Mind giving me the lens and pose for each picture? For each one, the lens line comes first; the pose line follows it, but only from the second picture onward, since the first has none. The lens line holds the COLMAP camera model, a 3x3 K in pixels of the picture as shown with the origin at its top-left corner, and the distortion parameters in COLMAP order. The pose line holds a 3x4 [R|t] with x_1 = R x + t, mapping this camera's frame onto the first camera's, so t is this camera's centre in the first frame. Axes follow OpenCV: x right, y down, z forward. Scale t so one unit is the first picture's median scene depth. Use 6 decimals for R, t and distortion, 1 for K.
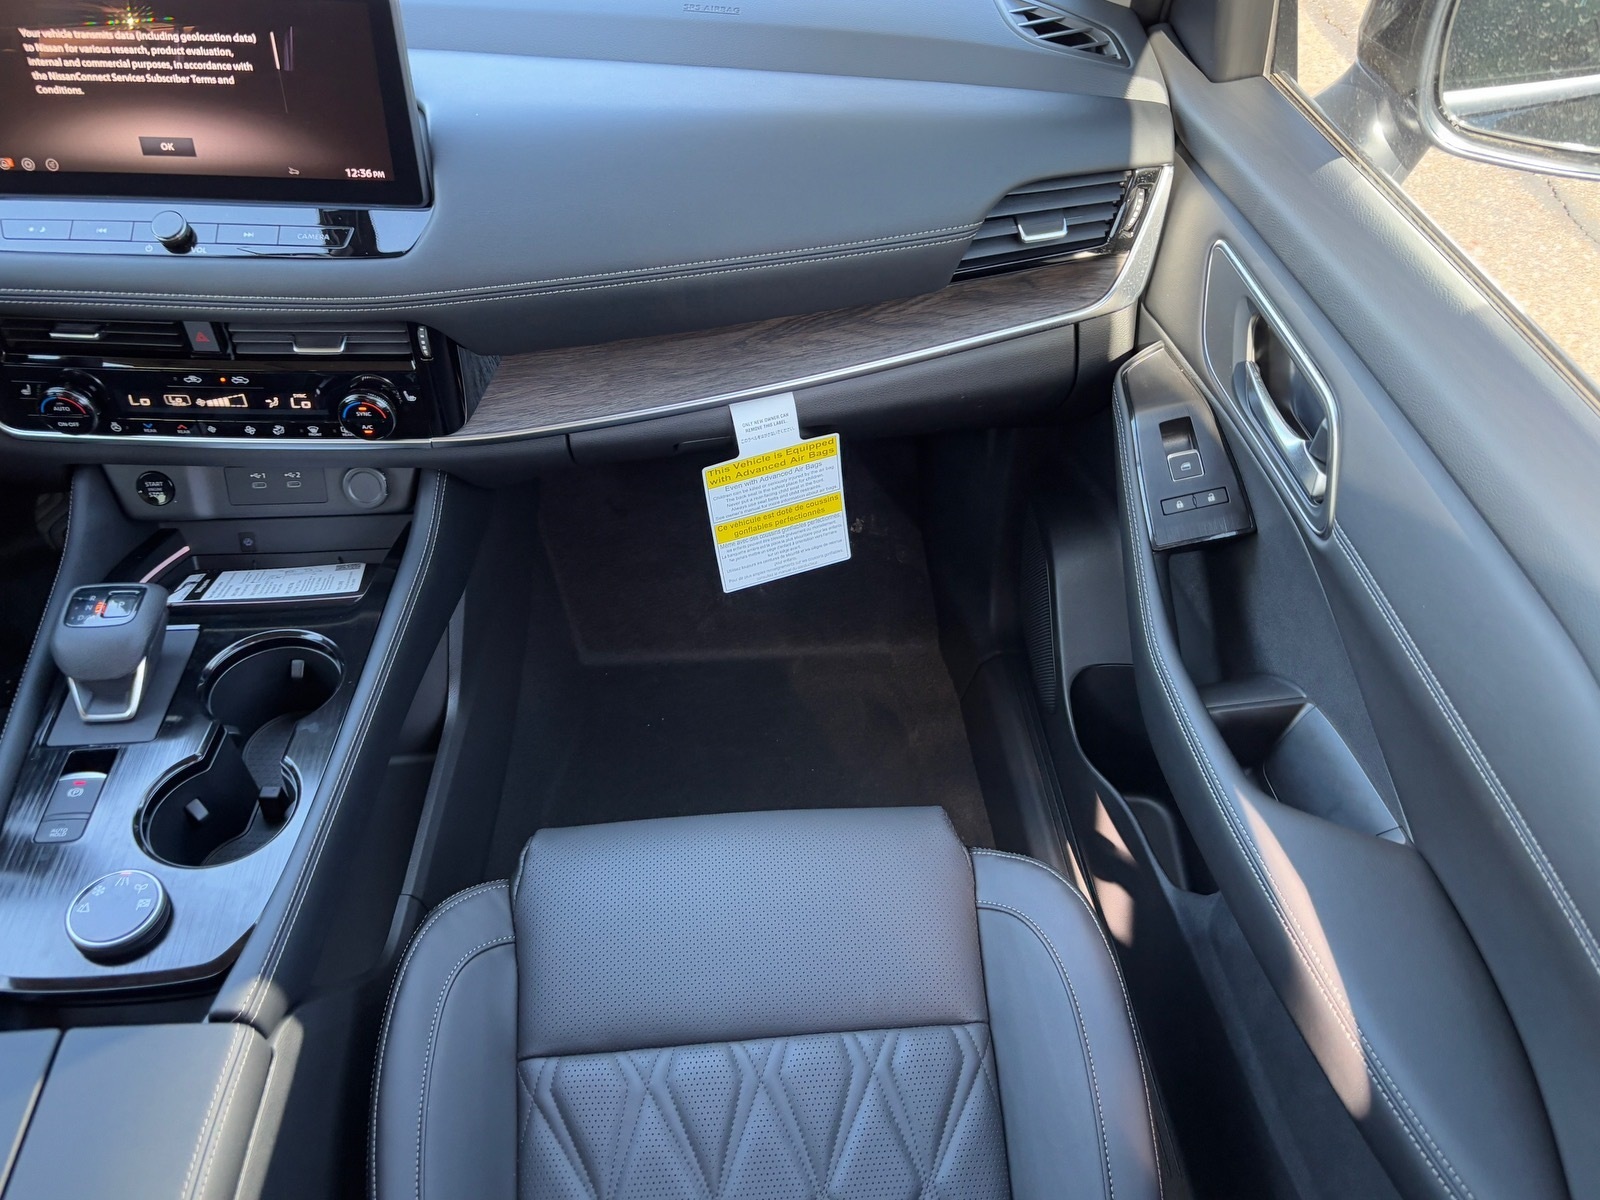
lens RADIAL K [[1250.9, 0, 803.9], [0, 1250.9, 603.4], [0, 0, 1]] dist [0.069000, -0.086397]
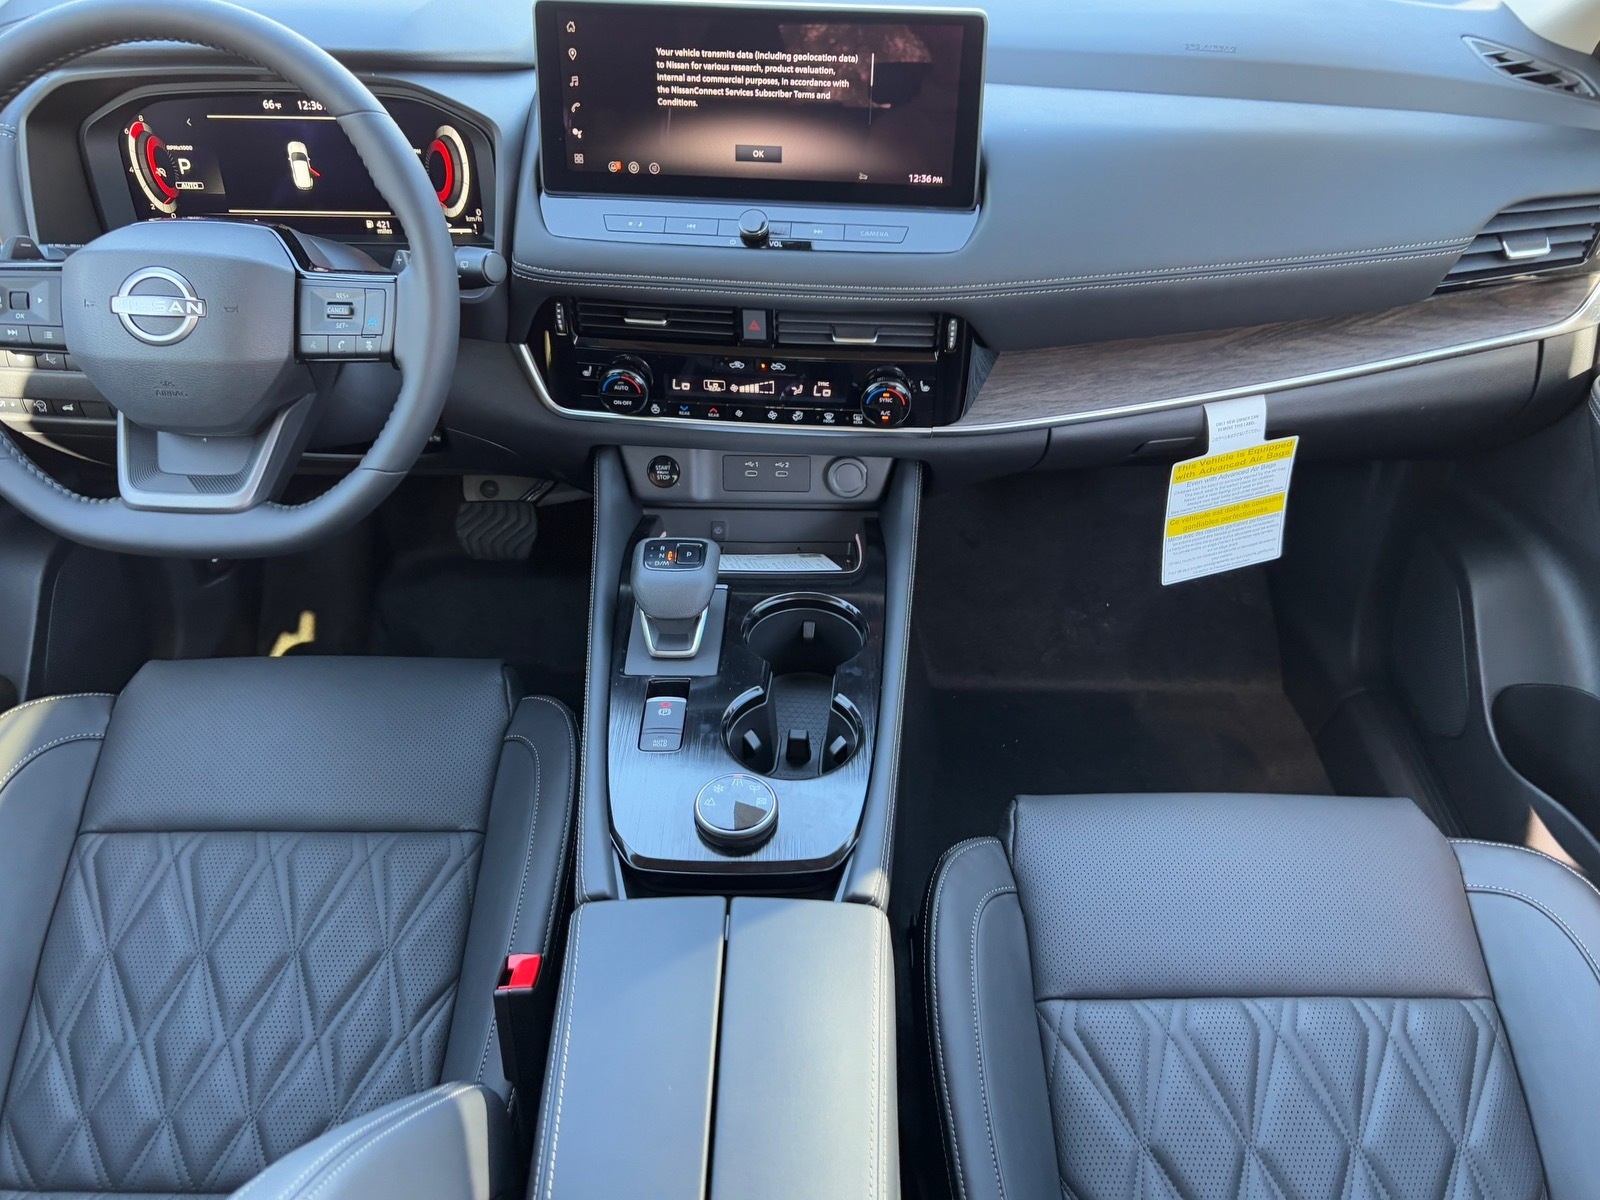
lens RADIAL K [[1260.2, 0, 814.9], [0, 1260.2, 610.7], [0, 0, 1]] dist [0.018776, -0.005183]
pose [[0.996191, 0.039384, -0.077801, -0.324023], [-0.046150, 0.995123, -0.087177, 0.133245], [0.073988, 0.090435, 0.993150, -0.077860]]
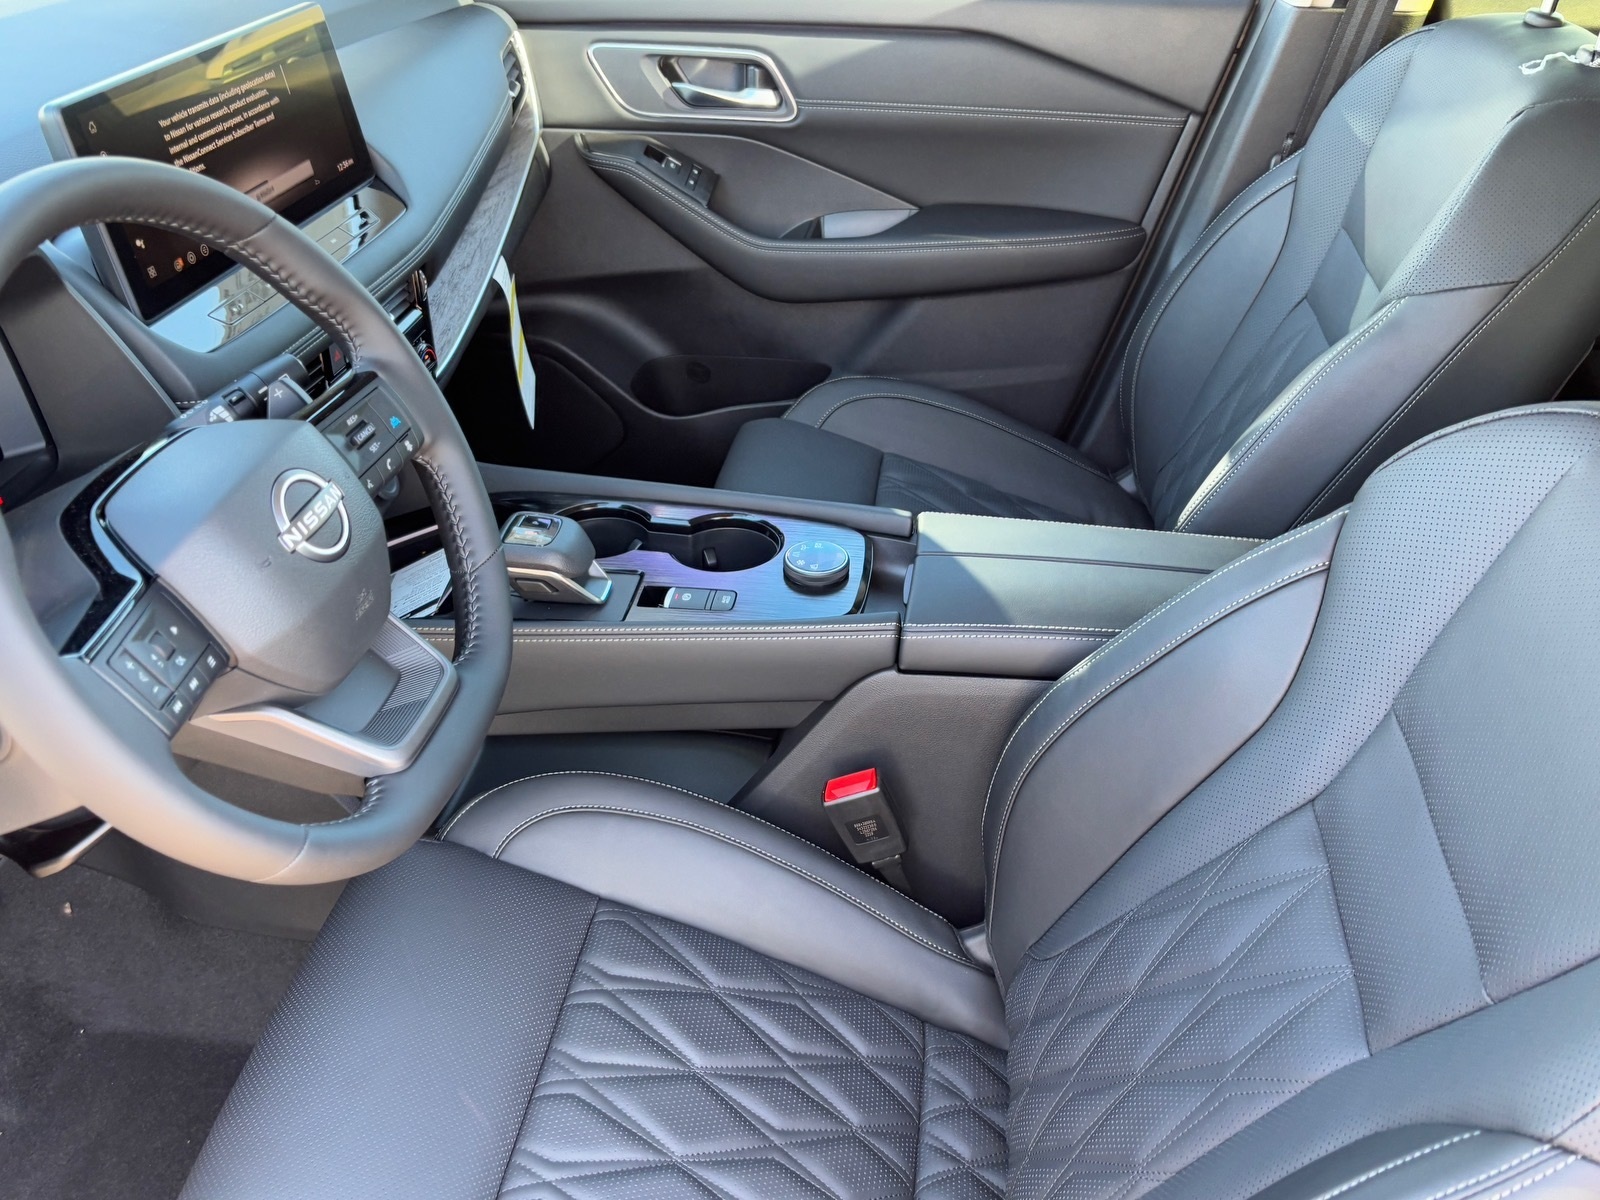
lens RADIAL K [[1422.1, 0, 800.0], [0, 1422.1, 600.0], [0, 0, 1]] dist [0.031613, -0.000990]
pose [[0.218382, -0.559081, 0.799836, -1.468446], [0.679077, 0.675684, 0.286889, -0.151693], [-0.700831, 0.480498, 0.527216, 0.182241]]
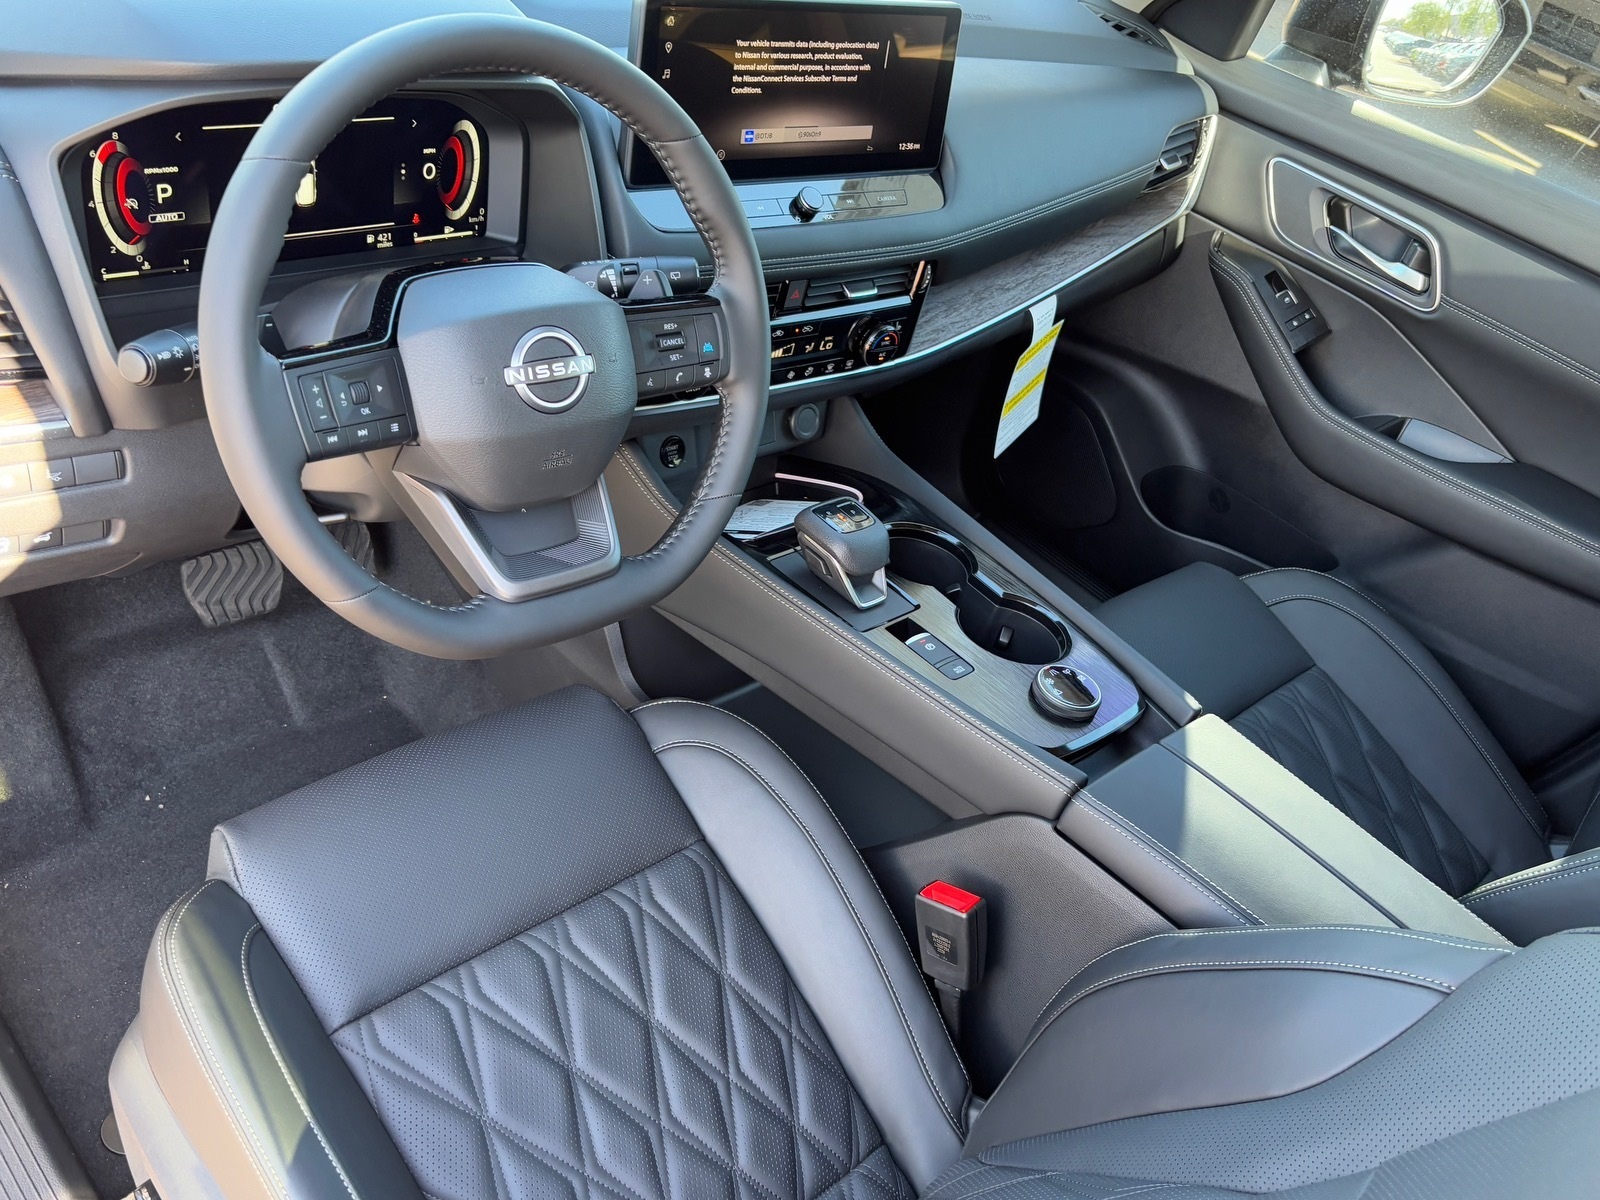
lens RADIAL K [[1427.0, 0, 800.0], [0, 1427.0, 600.0], [0, 0, 1]] dist [0.012472, -0.003294]
pose [[0.771254, -0.243078, 0.588286, -1.316674], [0.264710, 0.962986, 0.050863, -0.002312], [-0.578874, 0.116497, 0.807052, -0.044056]]
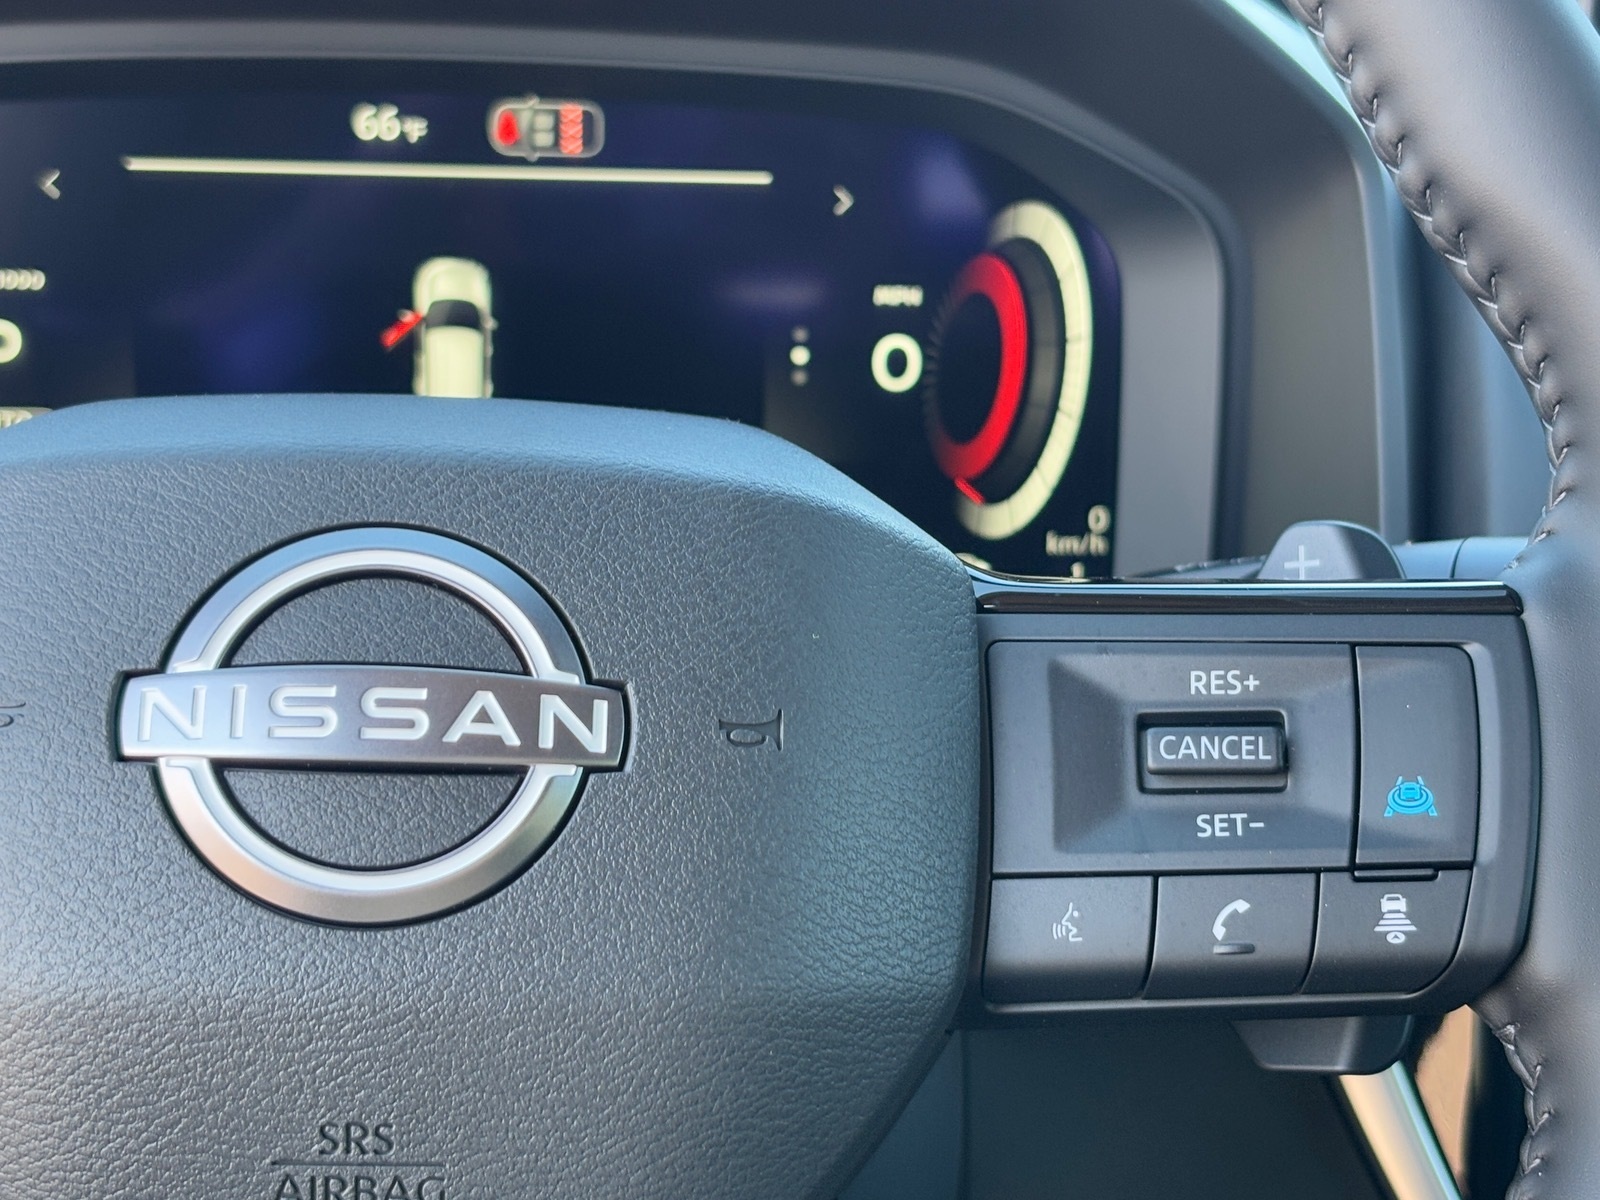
lens RADIAL K [[2913.6, 0, 800.0], [0, 2913.6, 600.0], [0, 0, 1]] dist [0.292643, -1.468293]
pose [[0.999977, 0.002029, -0.006496, -0.809932], [-0.004848, 0.882193, -0.470864, 0.029966], [0.004775, 0.470884, 0.882182, 0.412671]]
